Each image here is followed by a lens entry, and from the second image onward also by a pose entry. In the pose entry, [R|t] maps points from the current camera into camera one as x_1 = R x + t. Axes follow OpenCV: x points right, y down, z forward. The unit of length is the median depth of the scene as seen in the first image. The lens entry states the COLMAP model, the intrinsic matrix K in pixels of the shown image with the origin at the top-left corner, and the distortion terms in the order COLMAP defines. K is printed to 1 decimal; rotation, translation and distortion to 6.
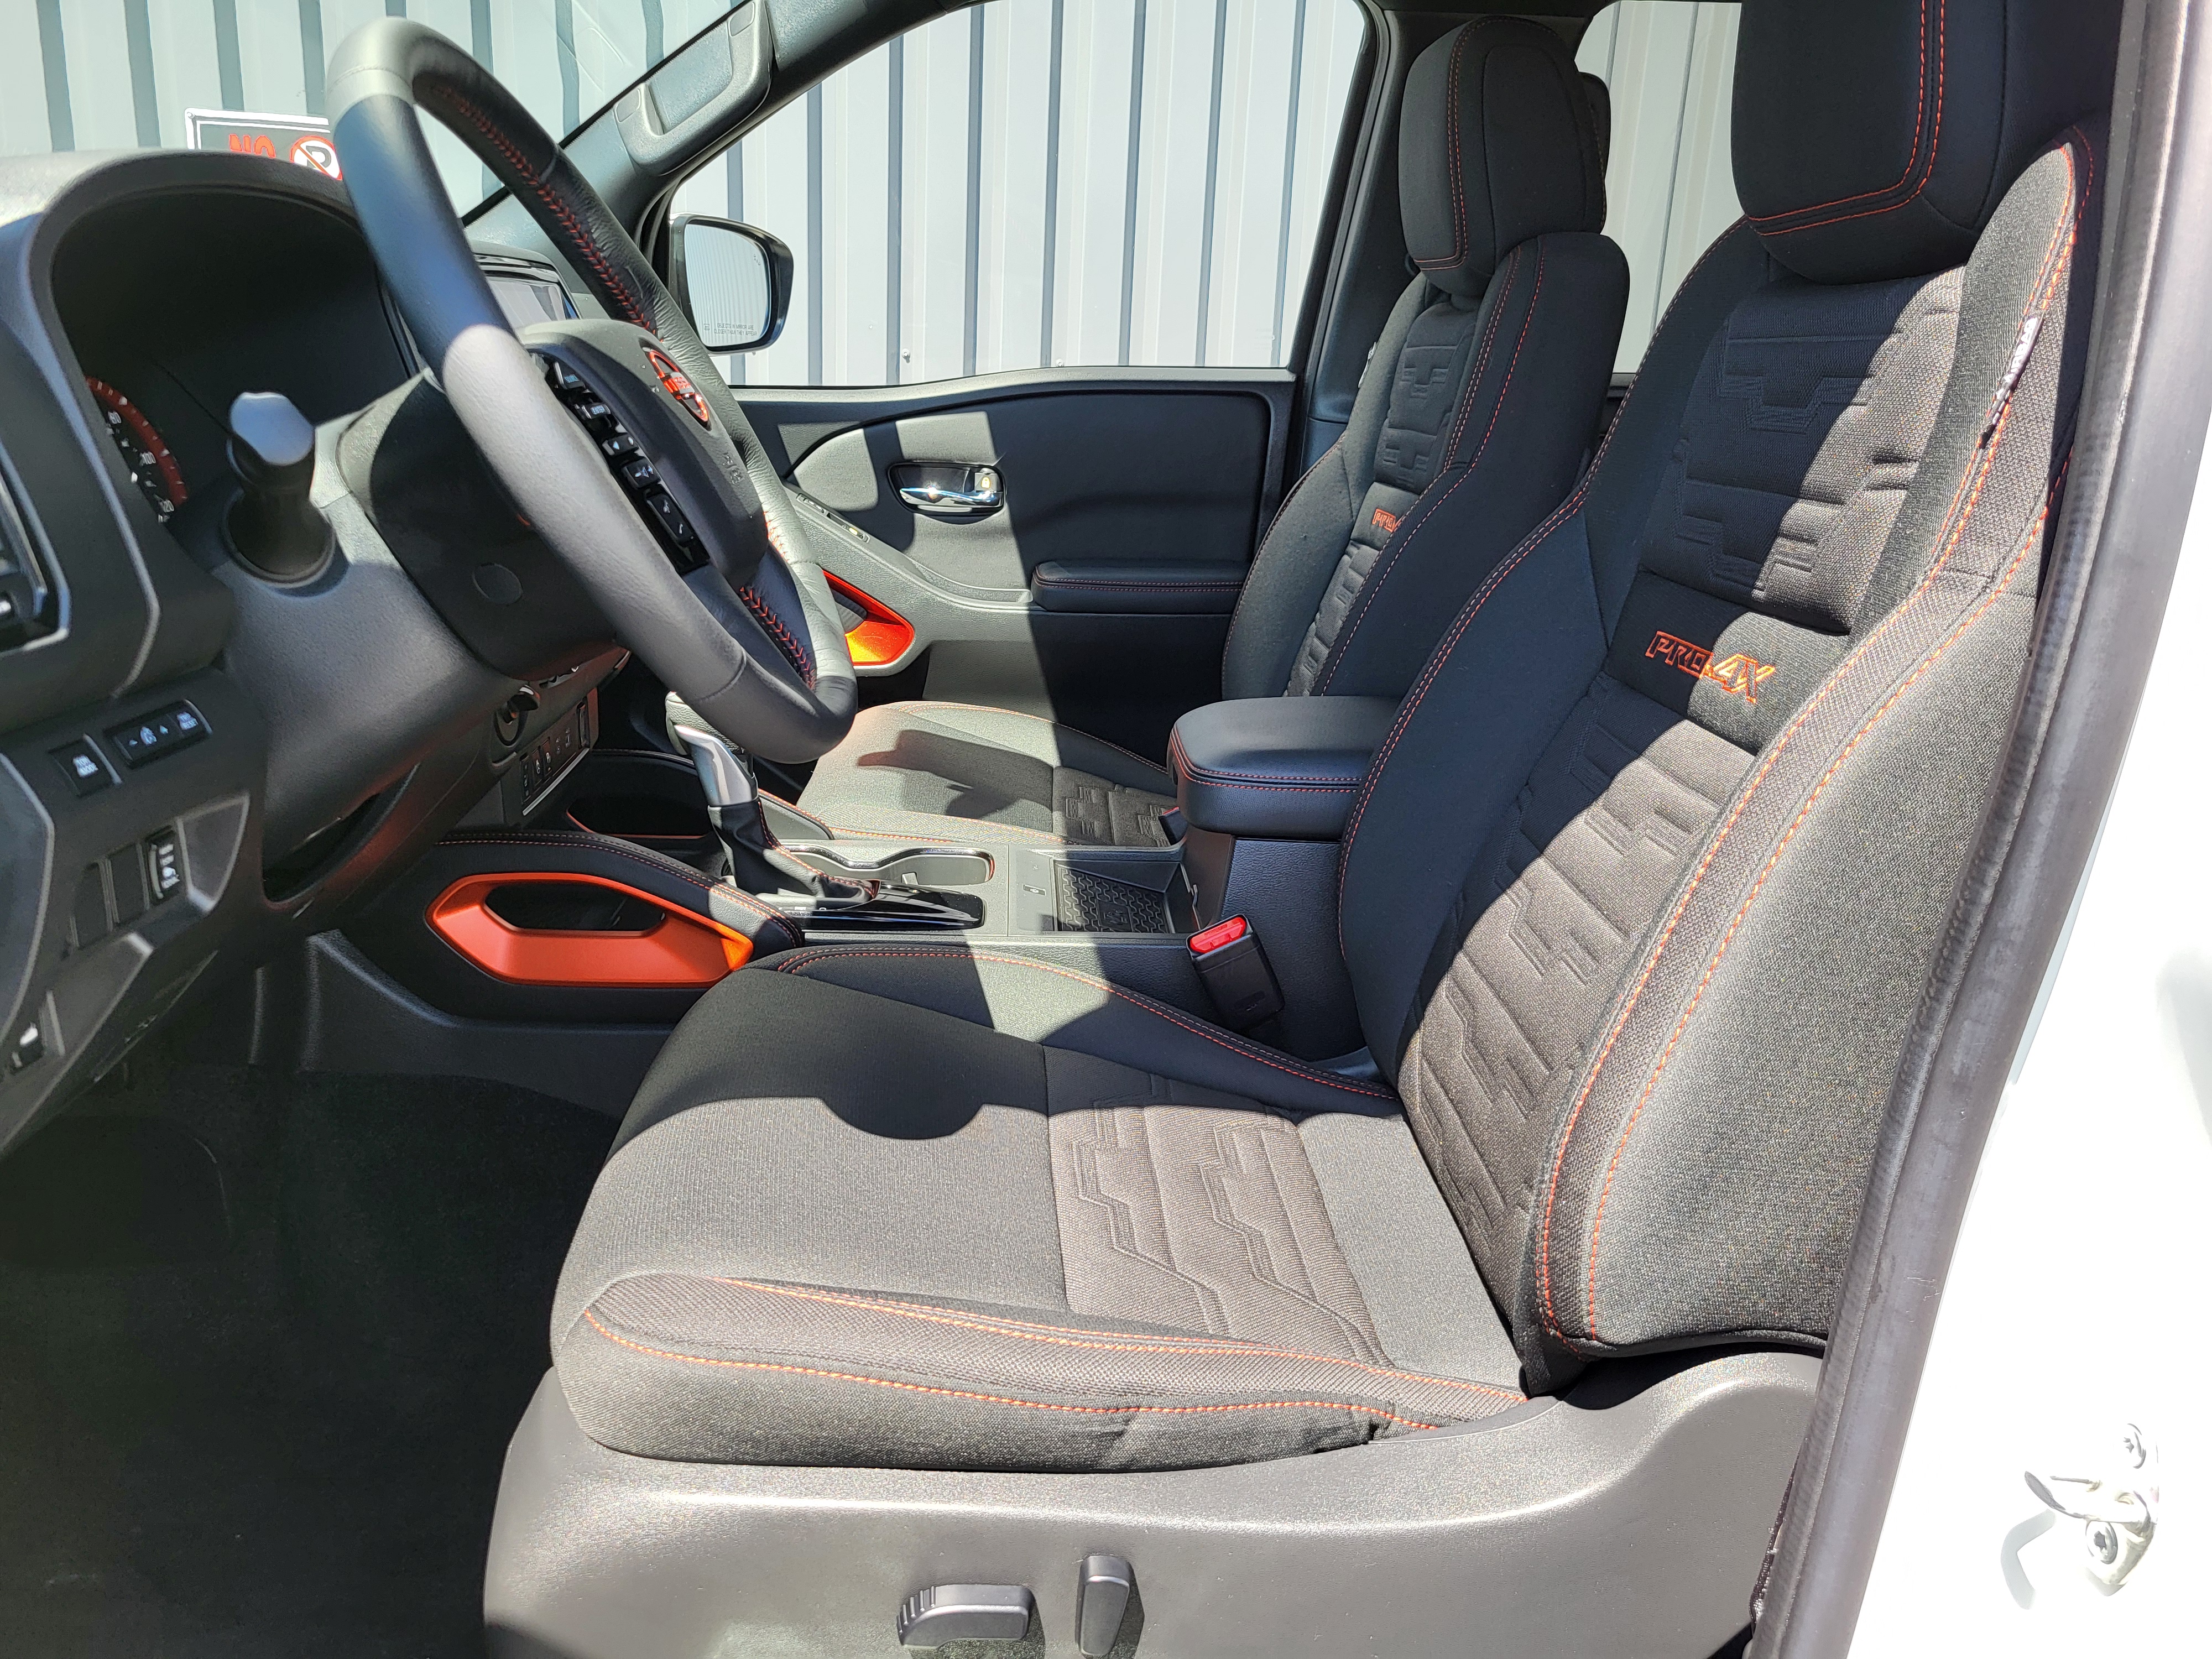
lens RADIAL K [[1678.8, 0, 1106.0], [0, 1678.8, 829.5], [0, 0, 1]] dist [0.008500, -0.003325]
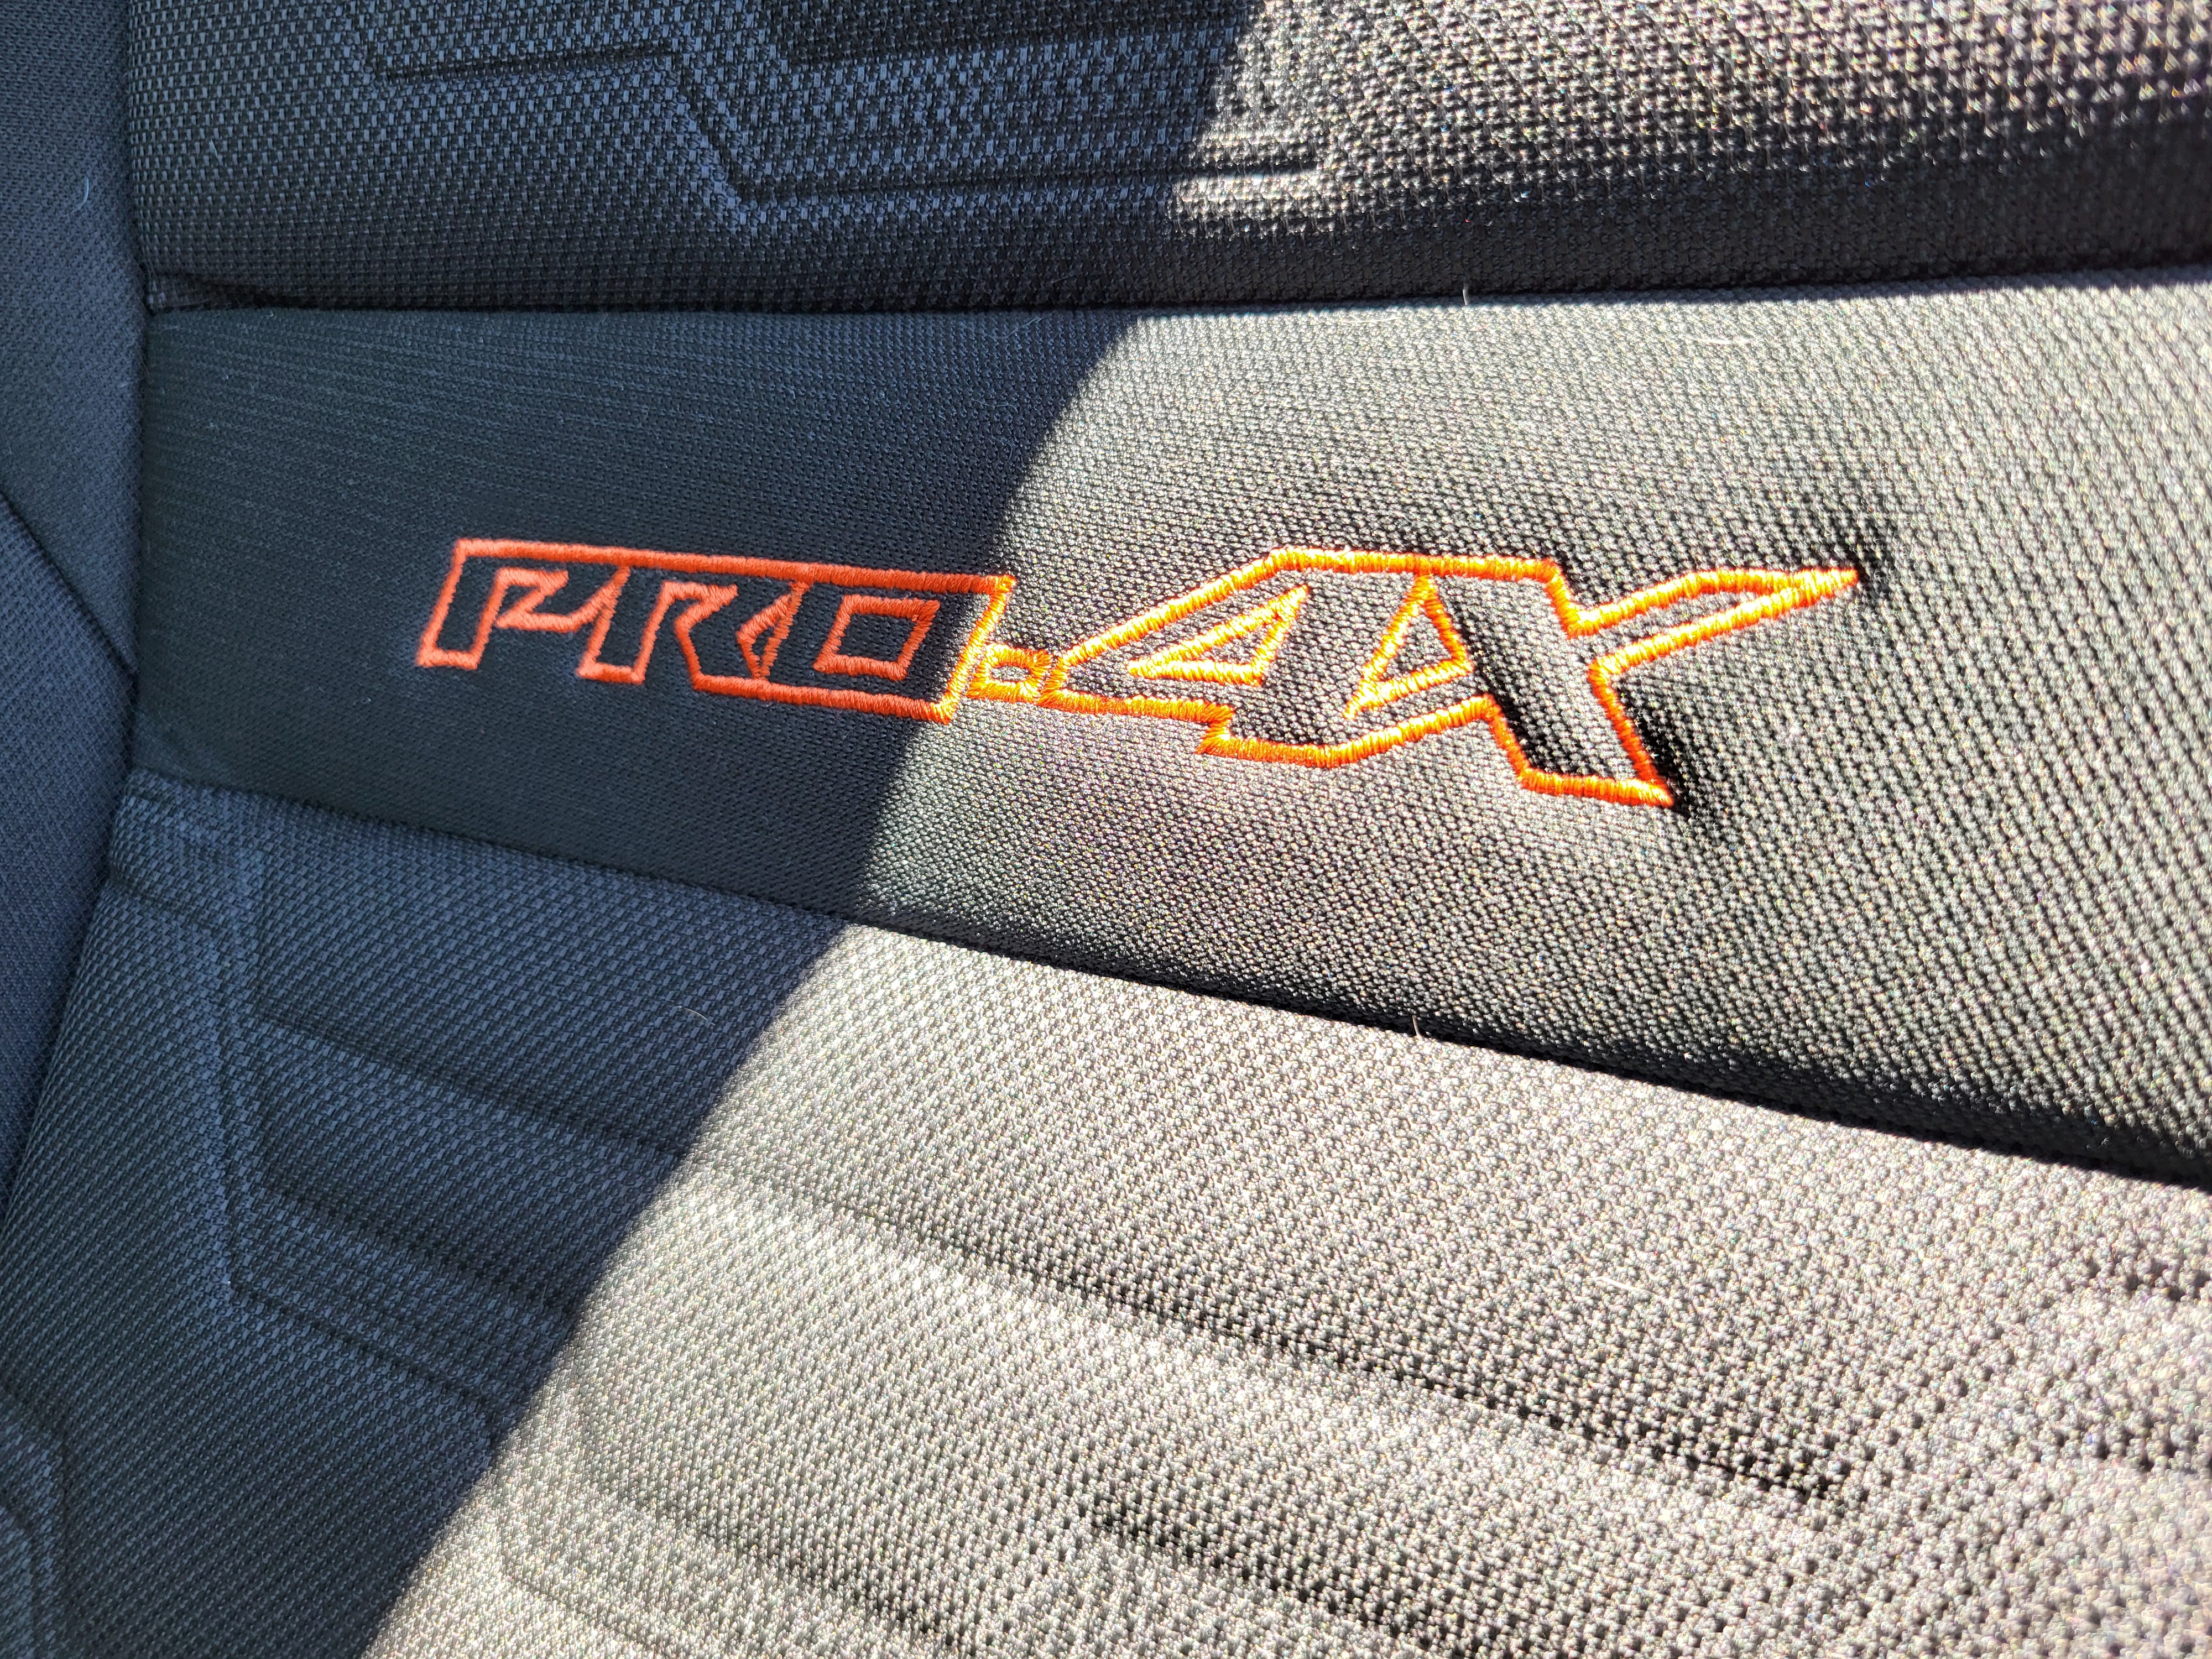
lens RADIAL K [[1767.5, 0, 1103.5], [0, 1767.5, 887.1], [0, 0, 1]] dist [-0.012875, -0.006834]
pose [[0.545584, -0.328054, 0.771180, 0.176351], [0.268504, 0.940118, 0.209962, -0.095386], [-0.793879, 0.092513, 0.600997, 0.755390]]
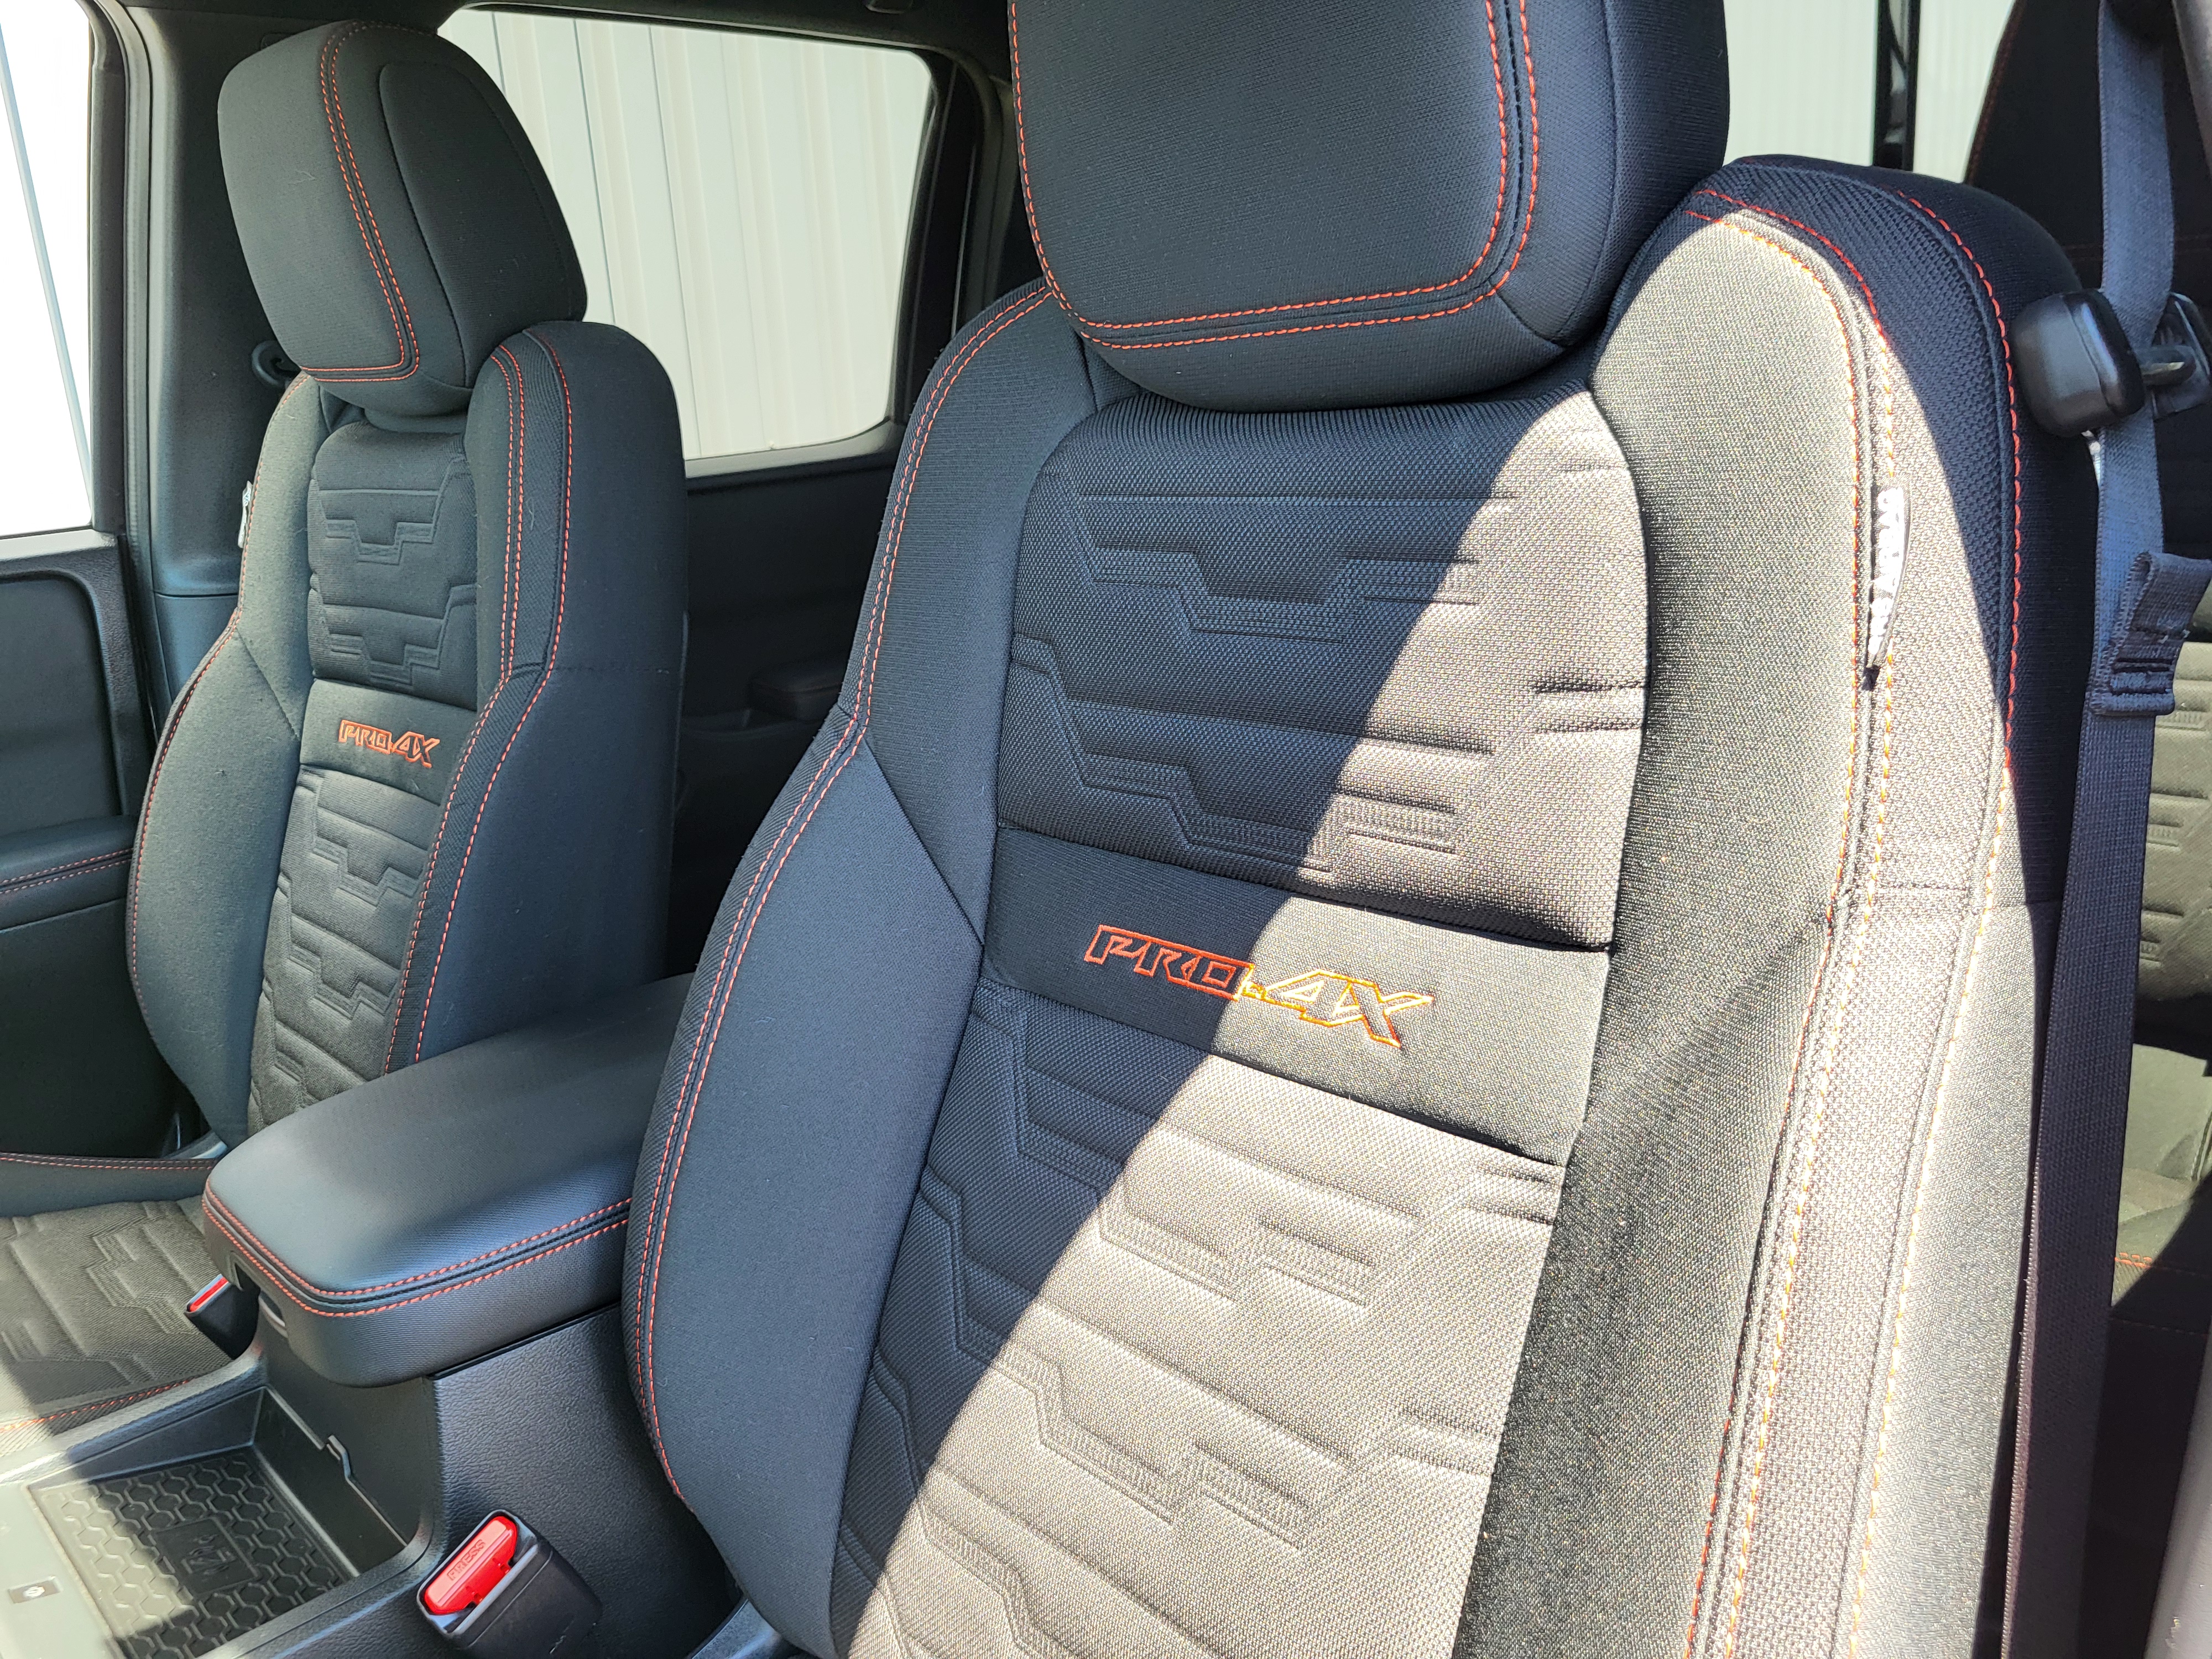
lens RADIAL K [[1678.8, 0, 1106.0], [0, 1678.8, 829.5], [0, 0, 1]] dist [0.008500, -0.003325]
pose [[0.744628, -0.252282, 0.617967, -0.075023], [0.262086, 0.961974, 0.076916, -0.193511], [-0.613873, 0.104687, 0.782432, 0.432005]]
